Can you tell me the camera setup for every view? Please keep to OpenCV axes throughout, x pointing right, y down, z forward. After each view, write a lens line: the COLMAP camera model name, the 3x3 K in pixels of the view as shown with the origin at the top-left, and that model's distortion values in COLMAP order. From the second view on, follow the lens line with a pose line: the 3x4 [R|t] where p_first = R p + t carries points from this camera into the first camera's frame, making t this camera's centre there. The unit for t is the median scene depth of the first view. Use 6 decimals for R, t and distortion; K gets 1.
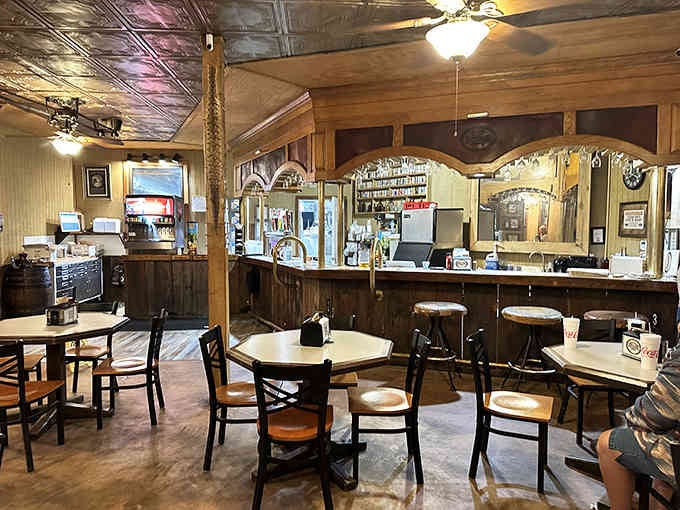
lens RADIAL K [[476.2, 0, 340.0], [0, 476.2, 255.0], [0, 0, 1]] dist [0.047862, -0.000582]
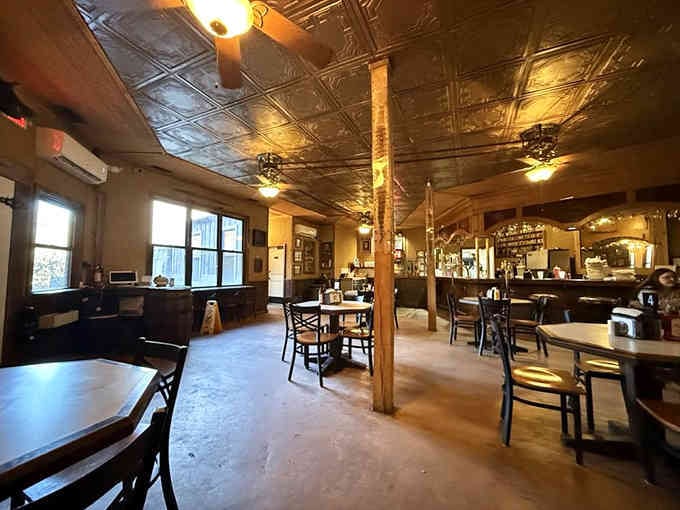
lens RADIAL K [[275.9, 0, 340.0], [0, 275.9, 255.0], [0, 0, 1]] dist [0.000500, 0.000042]
pose [[0.884799, -0.031465, -0.464910, -0.008616], [-0.024287, 0.993247, -0.113444, 0.061289], [0.465340, 0.111666, 0.878060, -0.272866]]
